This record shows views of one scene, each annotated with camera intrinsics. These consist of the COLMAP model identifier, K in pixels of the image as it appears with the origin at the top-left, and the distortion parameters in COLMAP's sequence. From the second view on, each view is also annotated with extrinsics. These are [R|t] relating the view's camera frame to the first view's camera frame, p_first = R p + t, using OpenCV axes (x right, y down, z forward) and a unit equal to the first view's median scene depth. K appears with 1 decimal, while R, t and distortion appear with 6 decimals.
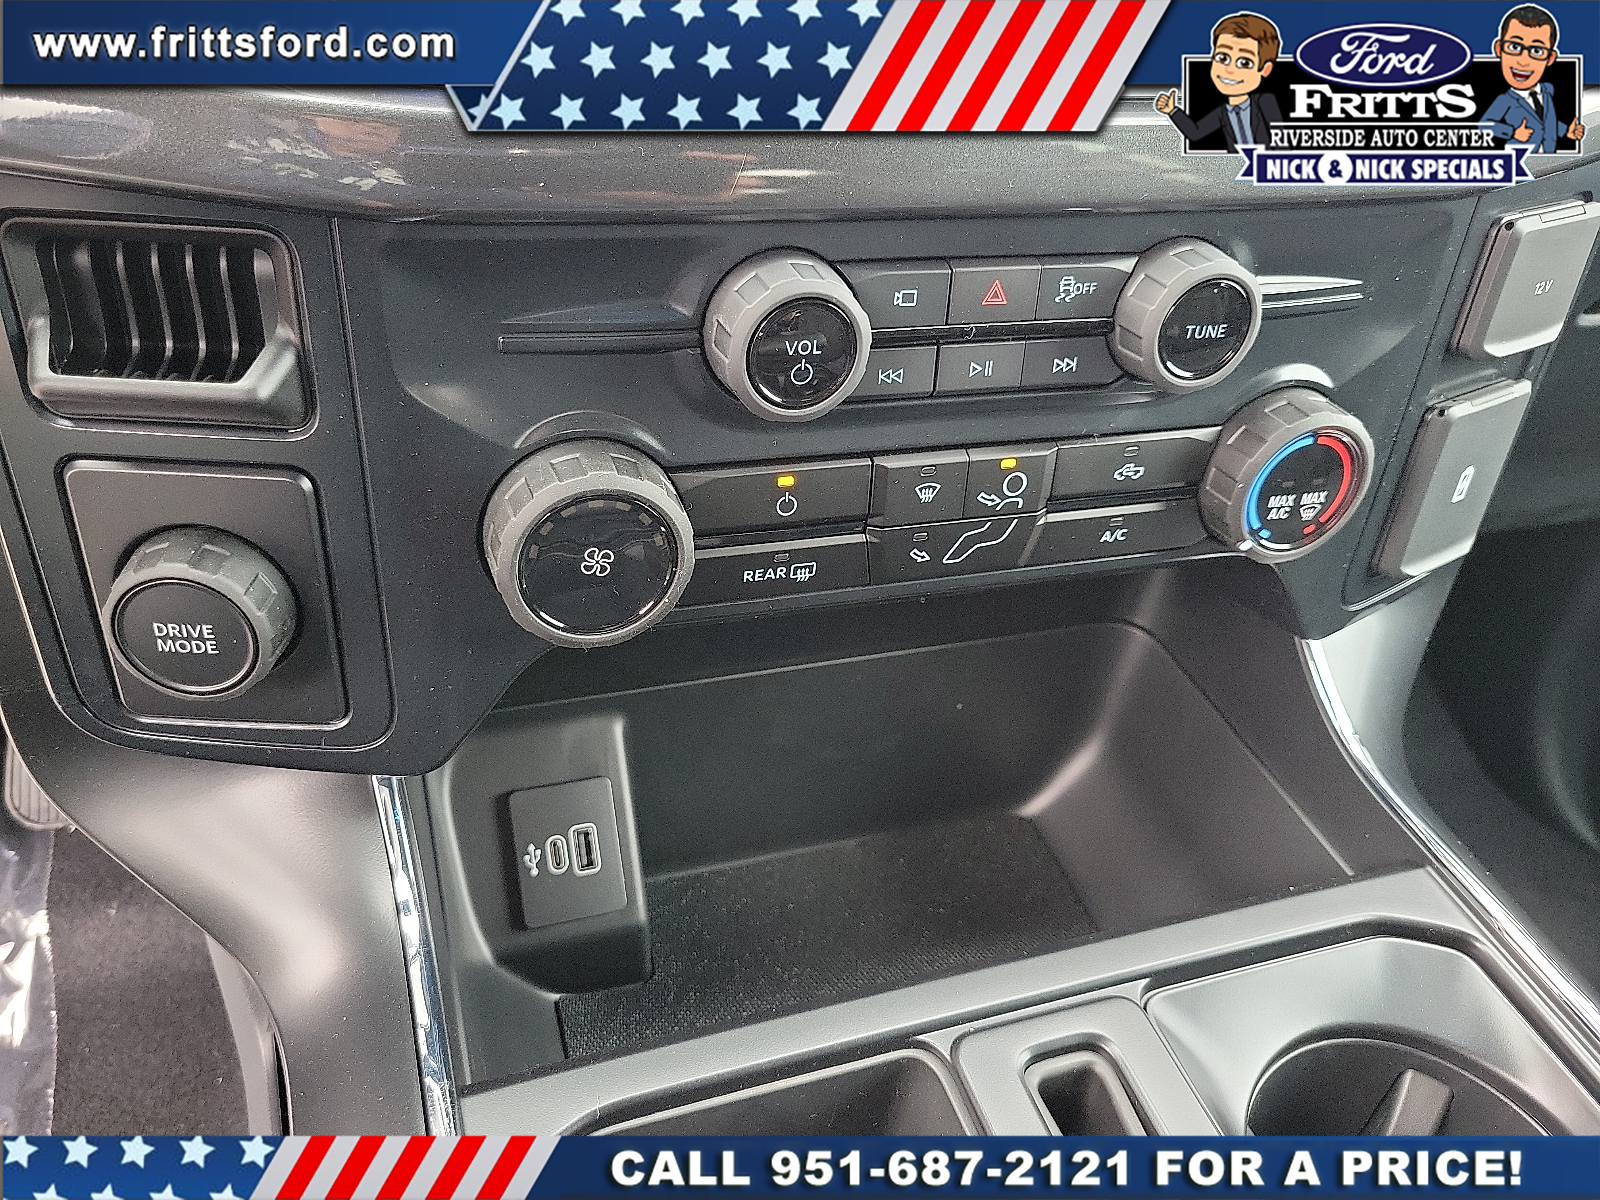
lens RADIAL K [[1222.0, 0, 781.5], [0, 1222.0, 644.7], [0, 0, 1]] dist [0.002632, -0.001763]
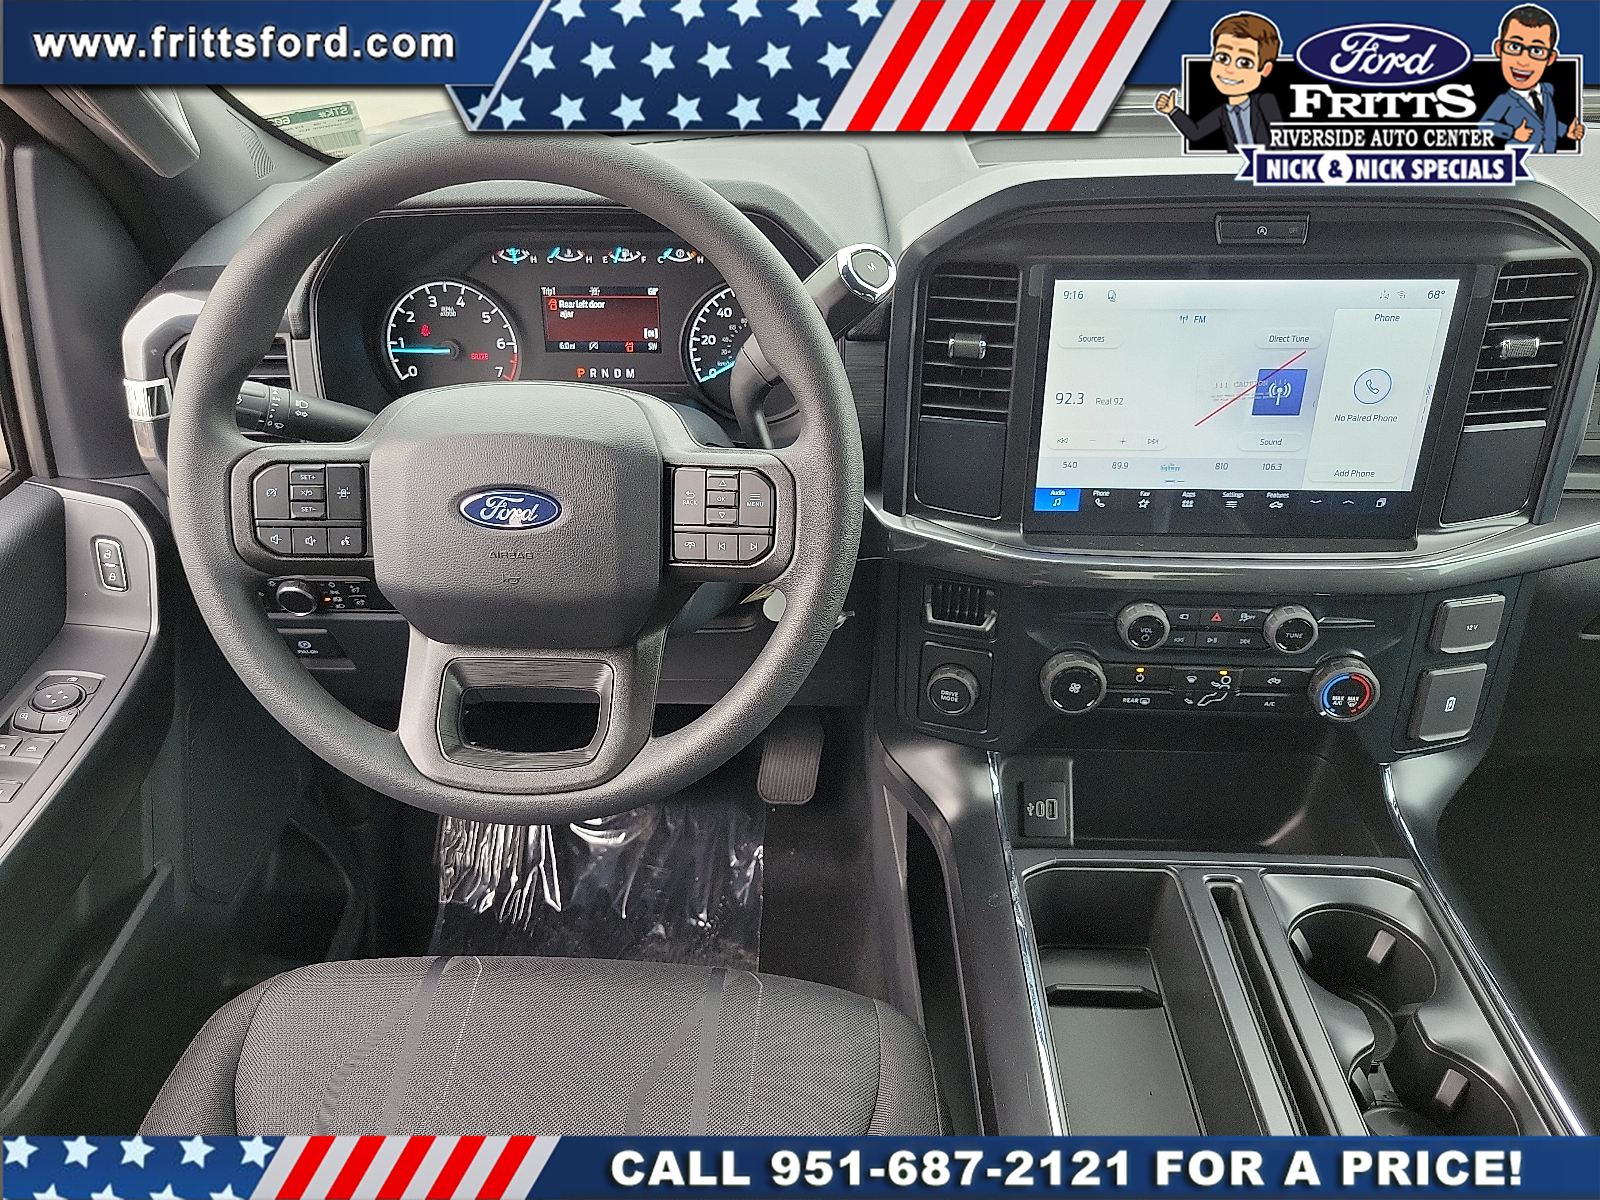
lens RADIAL K [[1195.2, 0, 769.2], [0, 1195.2, 622.0], [0, 0, 1]] dist [-0.000207, -0.006022]
pose [[0.922549, 0.092601, -0.374605, 0.231046], [-0.152476, 0.979258, -0.133437, 0.260495], [0.354479, 0.180220, 0.917532, -1.887524]]
